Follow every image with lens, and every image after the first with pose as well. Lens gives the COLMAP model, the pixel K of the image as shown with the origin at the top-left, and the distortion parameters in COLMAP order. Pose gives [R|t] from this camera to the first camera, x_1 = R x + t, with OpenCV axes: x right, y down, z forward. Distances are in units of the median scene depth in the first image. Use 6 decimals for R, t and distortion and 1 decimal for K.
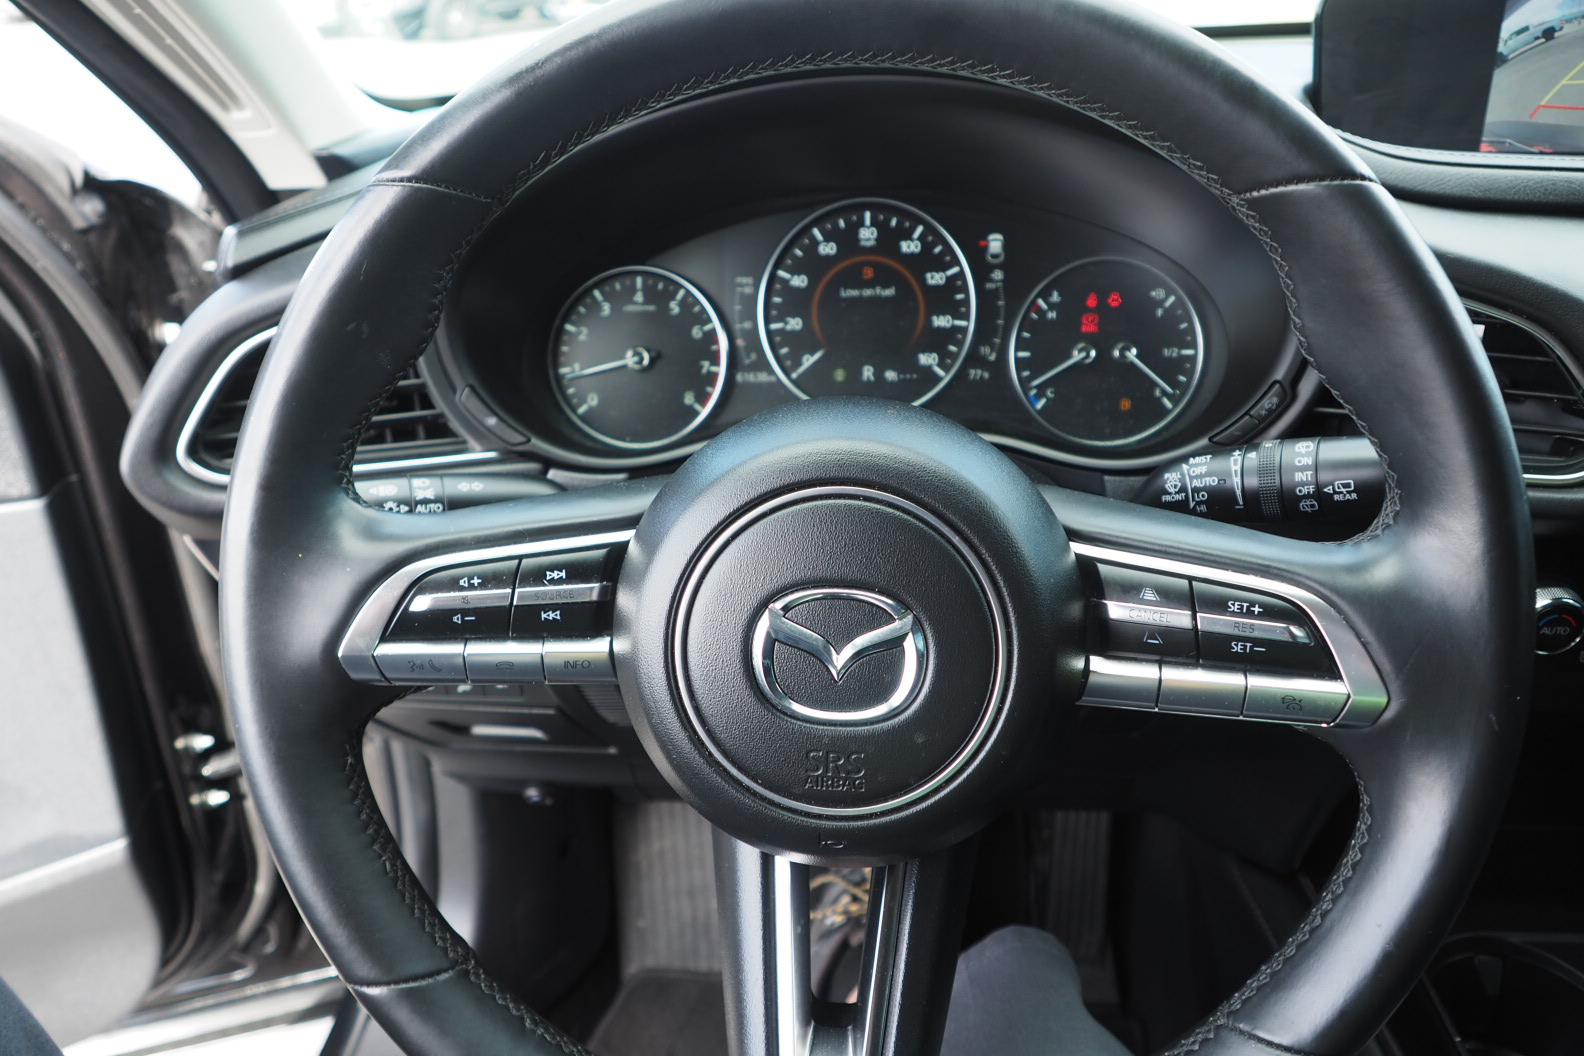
lens RADIAL K [[1138.8, 0, 803.9], [0, 1138.8, 528.0], [0, 0, 1]] dist [-0.022433, 0.005132]
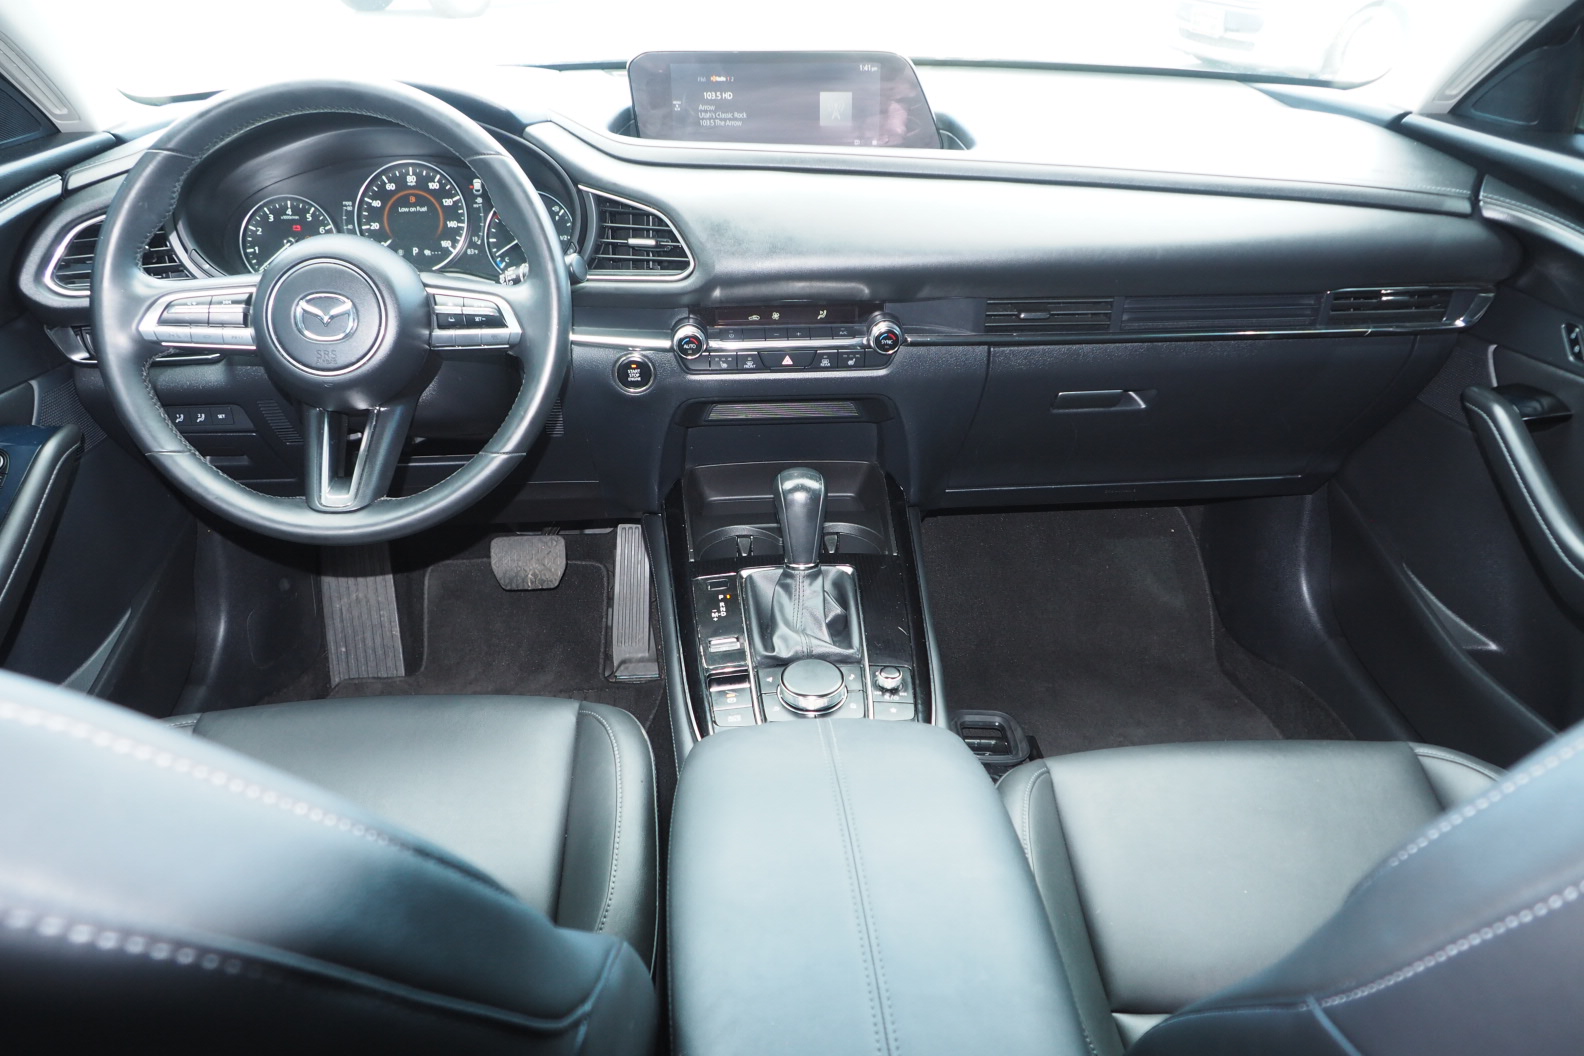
lens RADIAL K [[1239.6, 0, 829.1], [0, 1239.6, 559.9], [0, 0, 1]] dist [-0.022973, 0.006809]
pose [[0.987945, -0.036912, 0.150339, 0.424189], [0.033178, 0.999077, 0.027273, 0.361185], [-0.151207, -0.021956, 0.988258, -1.218038]]
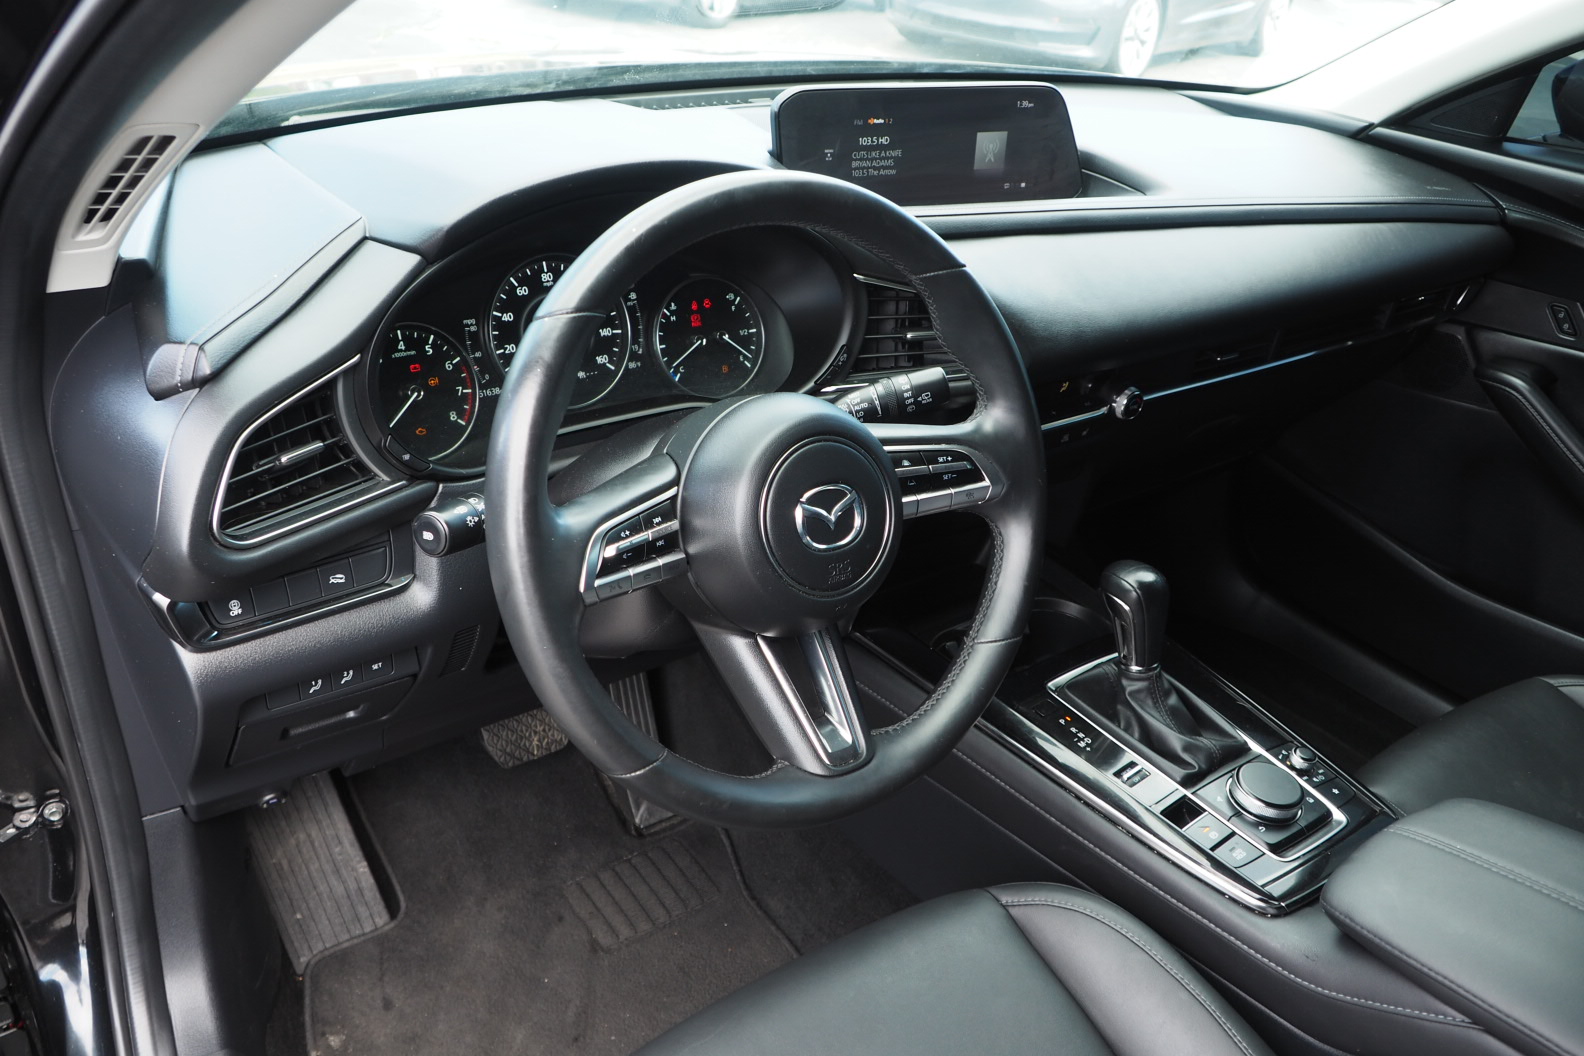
lens RADIAL K [[1239.6, 0, 789.5], [0, 1239.6, 538.5], [0, 0, 1]] dist [-0.022973, 0.006809]
pose [[0.754306, -0.239014, 0.611469, -0.733725], [0.204973, 0.970556, 0.126521, -0.078493], [-0.623705, 0.029899, 0.781087, -0.372138]]
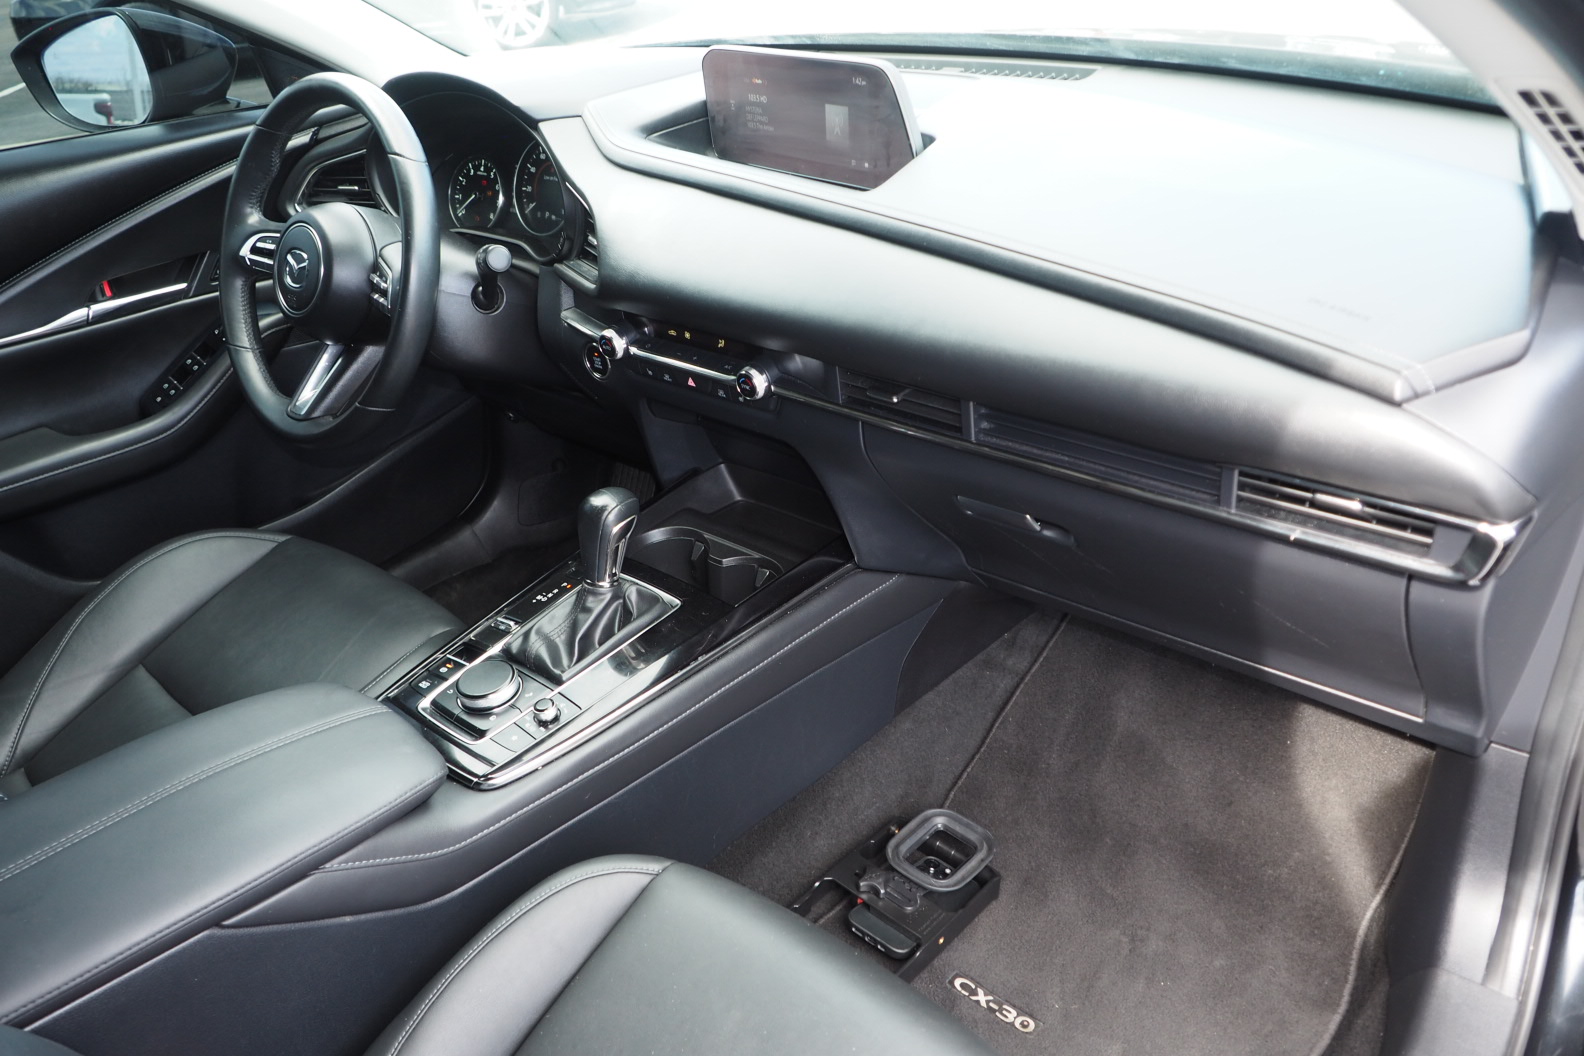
lens RADIAL K [[1239.6, 0, 792.0], [0, 1239.6, 529.4], [0, 0, 1]] dist [-0.022973, 0.006809]
pose [[0.801135, 0.271477, -0.533369, 1.915151], [-0.223136, 0.962432, 0.154707, -0.026558], [0.555331, -0.004927, 0.831615, -0.748035]]
